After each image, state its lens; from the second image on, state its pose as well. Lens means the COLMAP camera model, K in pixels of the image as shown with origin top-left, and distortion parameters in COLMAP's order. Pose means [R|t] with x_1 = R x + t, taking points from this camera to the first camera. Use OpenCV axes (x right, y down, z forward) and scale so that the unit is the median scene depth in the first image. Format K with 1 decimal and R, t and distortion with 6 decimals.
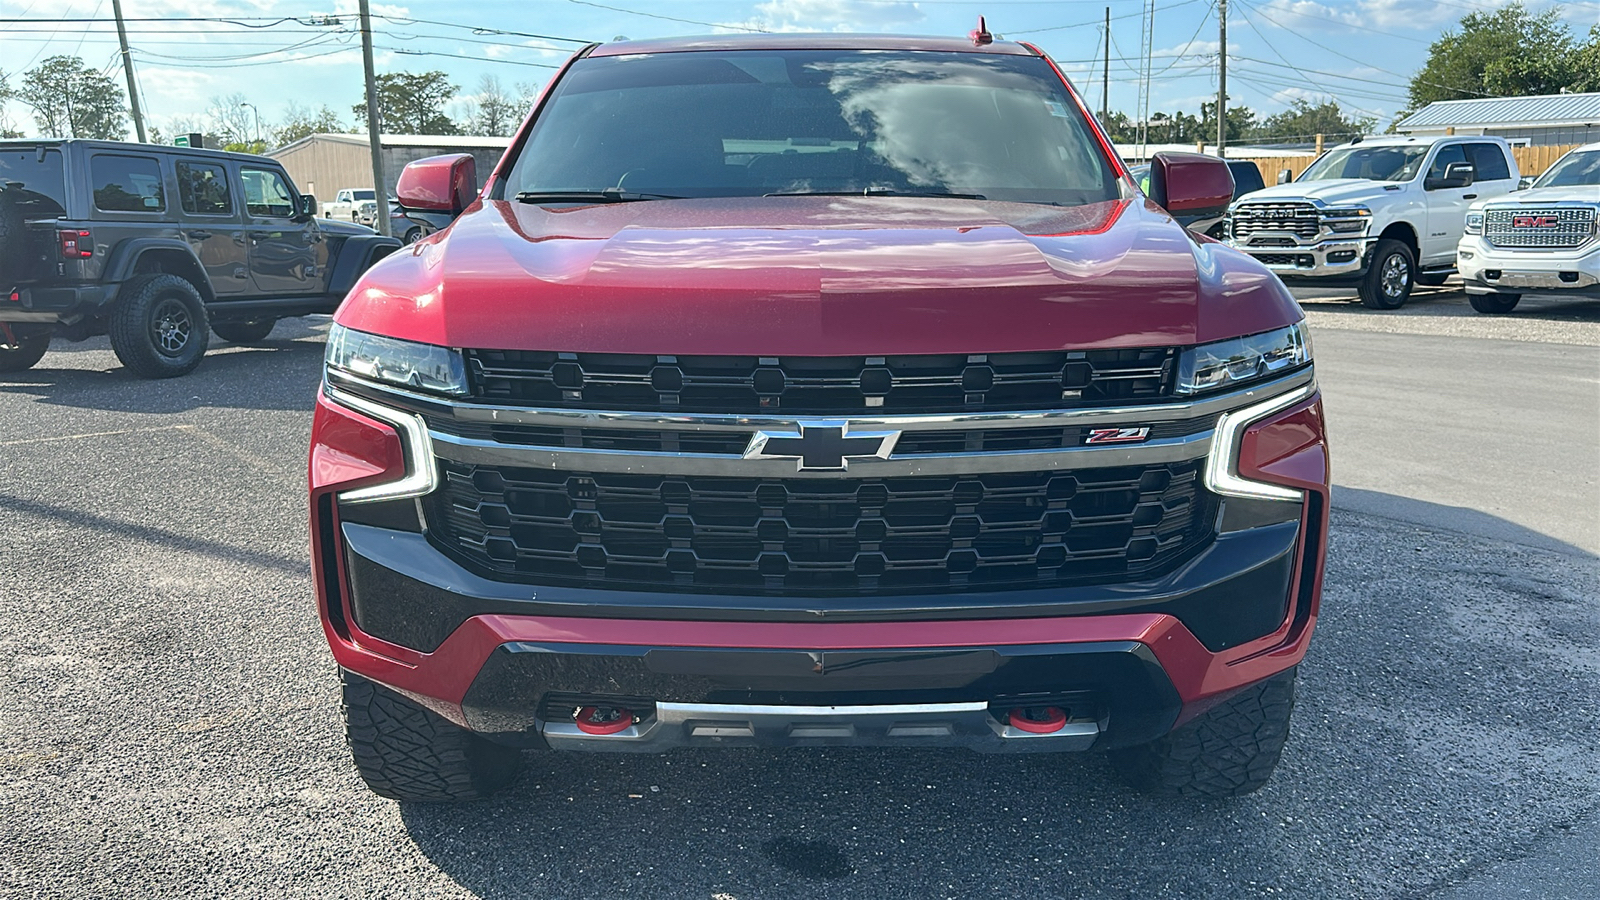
lens RADIAL K [[1440.8, 0, 799.6], [0, 1440.8, 451.4], [0, 0, 1]] dist [0.041885, -0.053897]
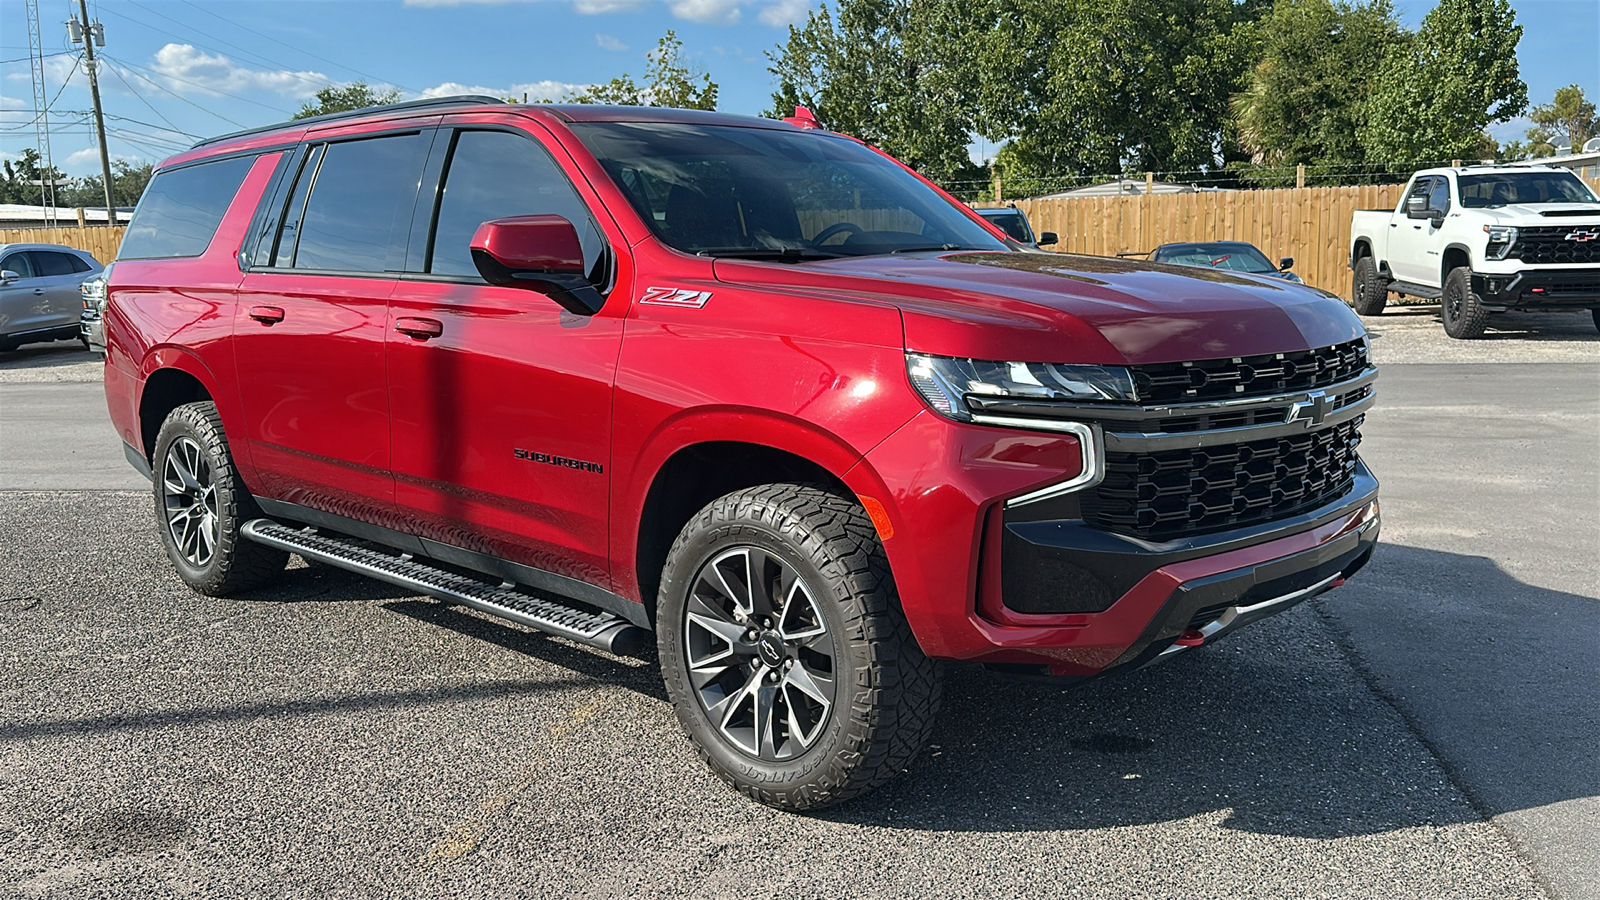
lens RADIAL K [[1440.8, 0, 806.4], [0, 1440.8, 445.5], [0, 0, 1]] dist [0.041885, -0.053897]
pose [[0.691683, -0.108418, 0.714017, -0.099162], [0.141270, 0.989880, 0.013455, -0.004271], [-0.708250, 0.091562, 0.699999, 0.021876]]
